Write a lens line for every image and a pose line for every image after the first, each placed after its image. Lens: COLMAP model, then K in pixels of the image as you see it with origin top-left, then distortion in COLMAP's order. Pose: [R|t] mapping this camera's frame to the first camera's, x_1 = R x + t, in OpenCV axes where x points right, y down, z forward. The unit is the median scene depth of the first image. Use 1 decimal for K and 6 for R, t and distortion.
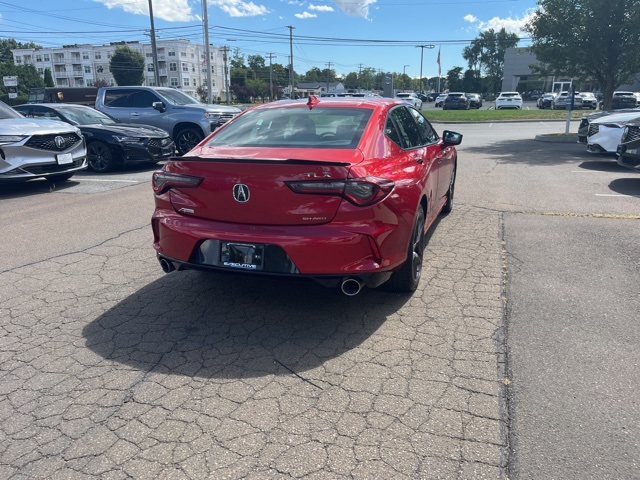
lens RADIAL K [[483.9, 0, 318.3], [0, 483.9, 236.9], [0, 0, 1]] dist [0.075732, -0.098926]
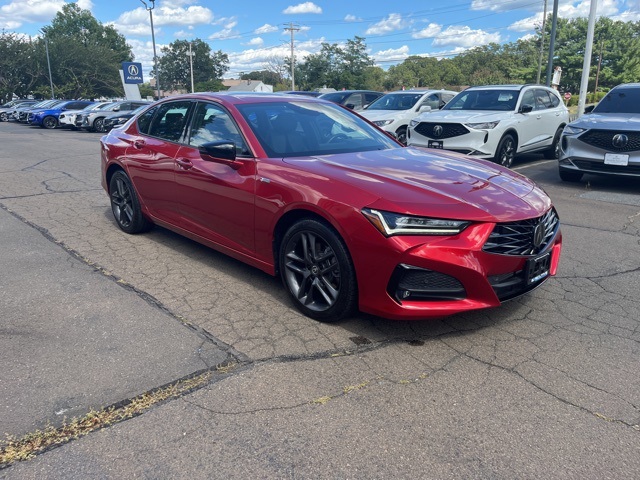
lens RADIAL K [[483.9, 0, 319.5], [0, 483.9, 236.8], [0, 0, 1]] dist [0.075732, -0.098926]
pose [[-0.446878, 0.250863, -0.858702, 0.882062], [-0.238032, 0.891932, 0.384445, -0.419409], [0.862346, 0.376198, -0.338871, 1.502036]]
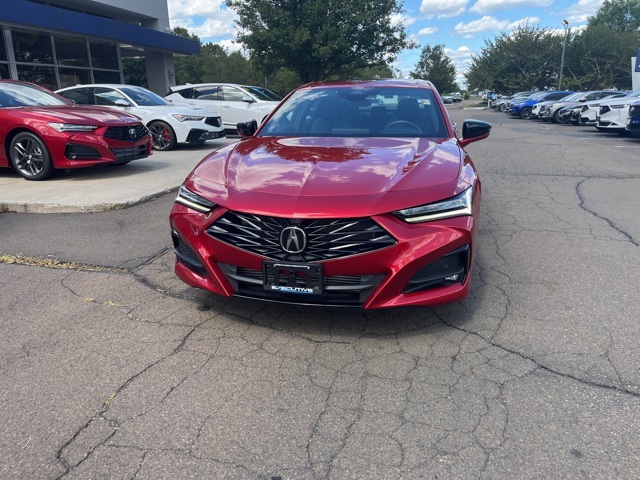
lens RADIAL K [[483.9, 0, 319.2], [0, 483.9, 245.4], [0, 0, 1]] dist [0.075732, -0.098926]
pose [[-0.992871, 0.057912, -0.104179, 0.270422], [-0.007503, 0.841933, 0.539529, -0.522273], [0.118957, 0.536465, -0.835497, 1.958053]]
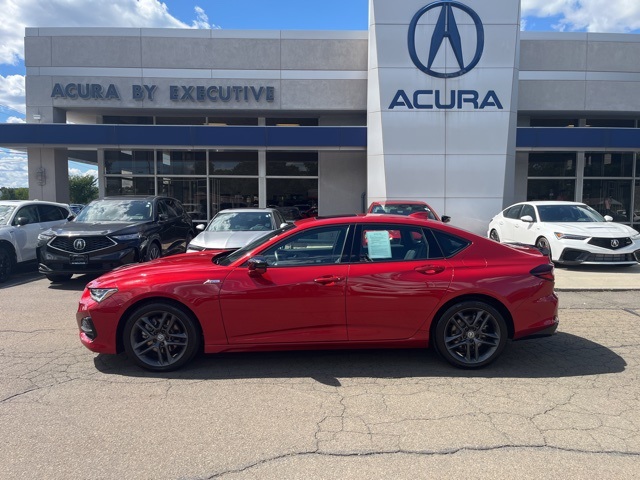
lens RADIAL K [[483.9, 0, 320.9], [0, 483.9, 244.7], [0, 0, 1]] dist [0.075732, -0.098926]
pose [[-0.350938, -0.067174, 0.933986, -0.963441], [0.258762, 0.951628, 0.165670, -0.407406], [-0.899936, 0.299820, -0.316580, 1.387016]]
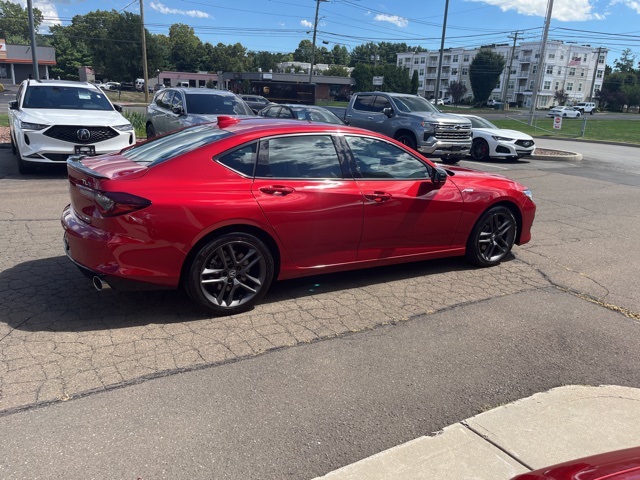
lens RADIAL K [[483.9, 0, 318.6], [0, 483.9, 232.2], [0, 0, 1]] dist [0.075732, -0.098926]
pose [[0.762394, 0.219228, -0.608847, 0.702802], [-0.226271, 0.971786, 0.066577, -0.129008], [0.606265, 0.087007, 0.790489, 0.232949]]
